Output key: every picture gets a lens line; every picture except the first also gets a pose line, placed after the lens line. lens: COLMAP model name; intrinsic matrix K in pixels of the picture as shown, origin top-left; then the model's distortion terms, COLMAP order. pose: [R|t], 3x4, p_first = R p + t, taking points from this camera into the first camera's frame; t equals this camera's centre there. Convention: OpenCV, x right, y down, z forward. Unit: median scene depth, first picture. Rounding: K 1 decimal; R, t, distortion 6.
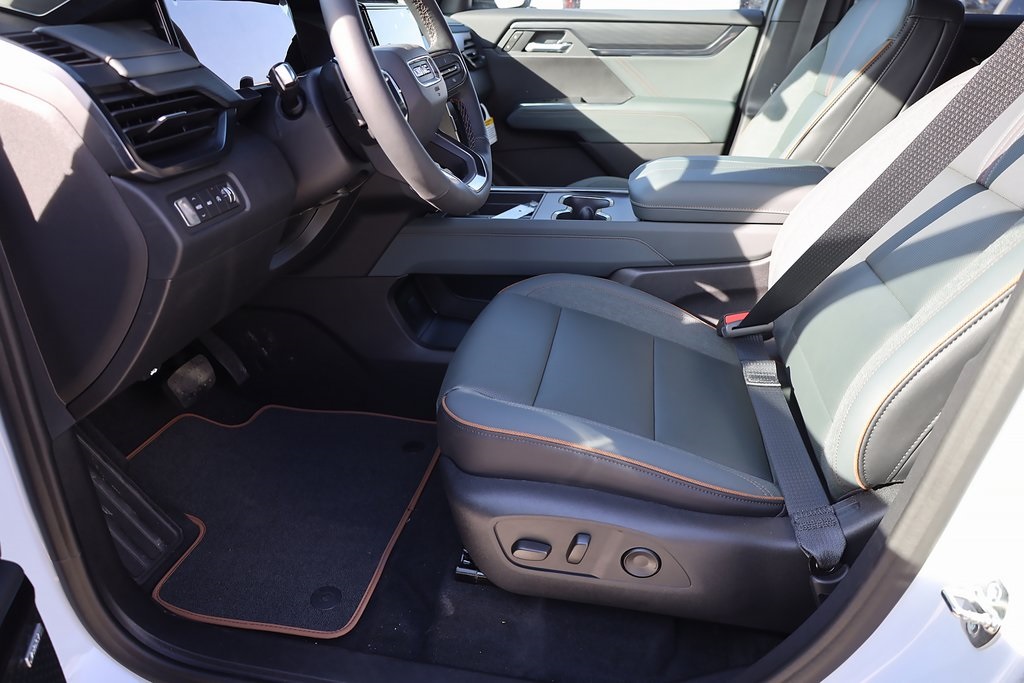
lens RADIAL K [[691.9, 0, 512.0], [0, 691.9, 341.5], [0, 0, 1]] dist [-0.017547, -0.000258]
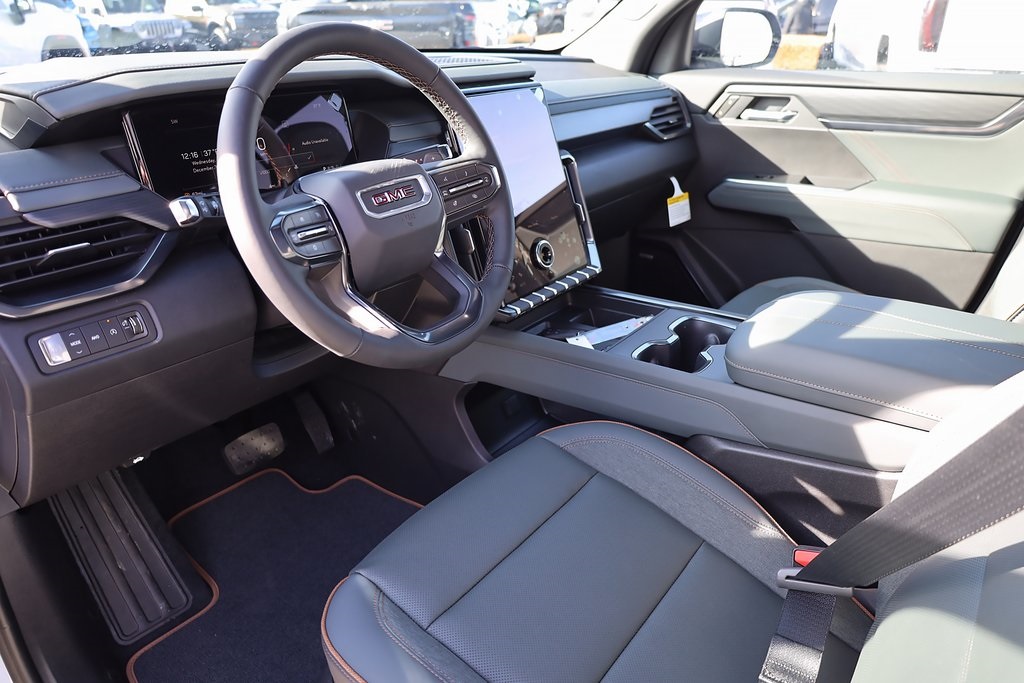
lens RADIAL K [[691.9, 0, 512.0], [0, 691.9, 341.5], [0, 0, 1]] dist [-0.017547, -0.000258]
pose [[0.890099, 0.170378, -0.422724, 0.238277], [-0.181646, 0.983267, 0.013825, -0.153660], [0.418006, 0.064481, 0.906153, 0.181268]]
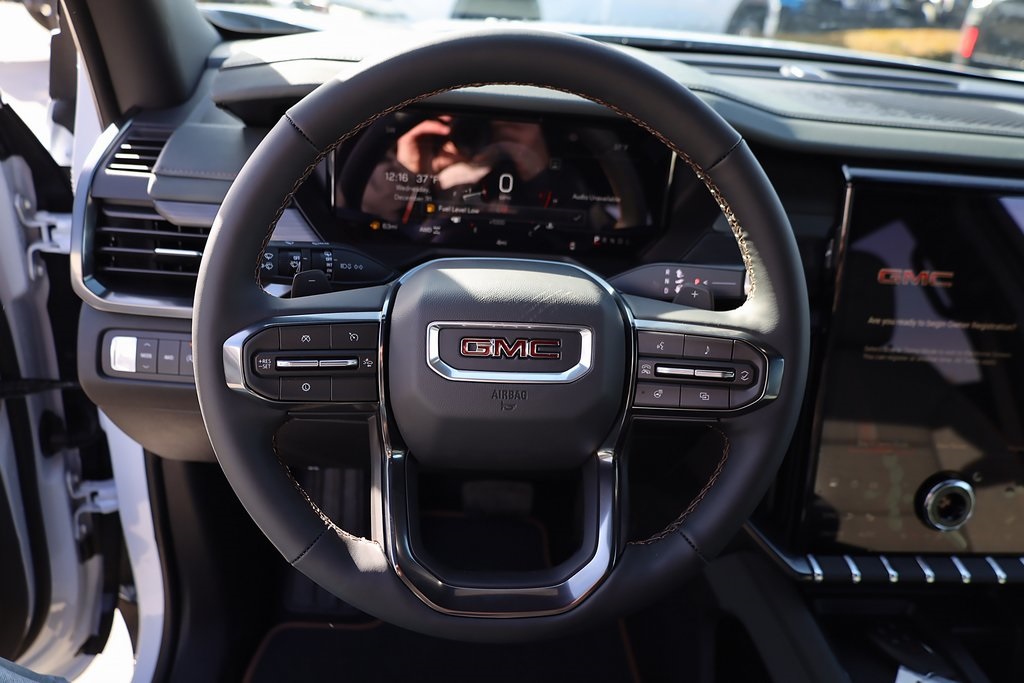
lens RADIAL K [[691.9, 0, 512.0], [0, 691.9, 341.5], [0, 0, 1]] dist [-0.017547, -0.000258]
pose [[0.218740, 0.464614, -0.858071, 0.168422], [-0.498719, 0.809068, 0.310947, -0.329381], [0.838709, 0.359920, 0.408687, 0.488002]]
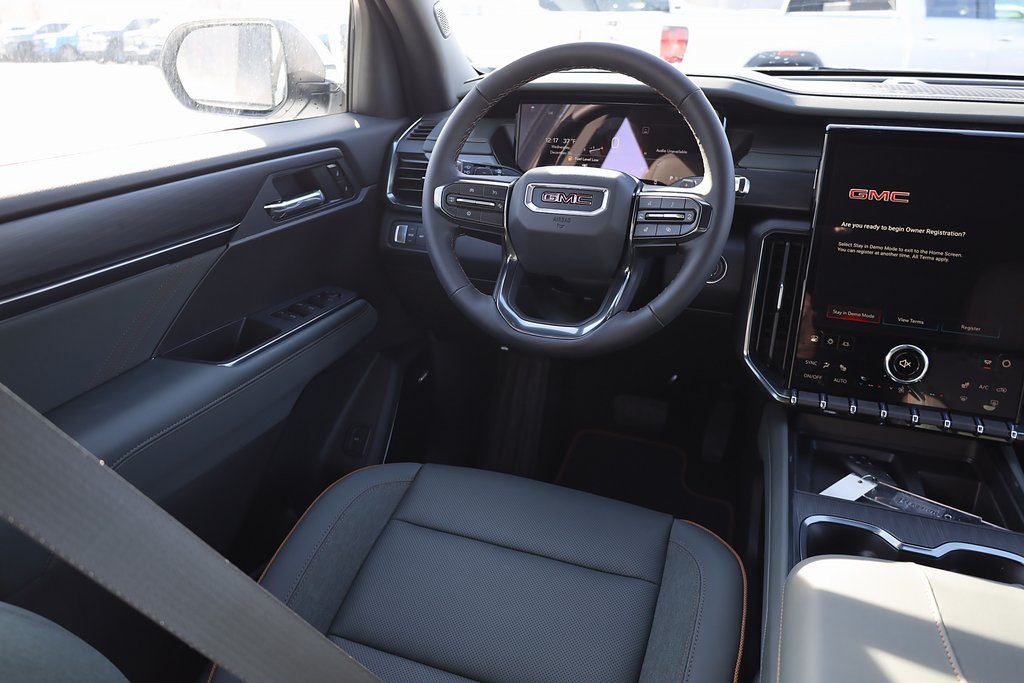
lens RADIAL K [[691.9, 0, 512.0], [0, 691.9, 341.5], [0, 0, 1]] dist [-0.017547, -0.000258]
pose [[-0.160241, 0.397787, -0.903376, 0.485220], [-0.441565, 0.789634, 0.426027, -0.366010], [0.882804, 0.467166, 0.049117, 0.592777]]
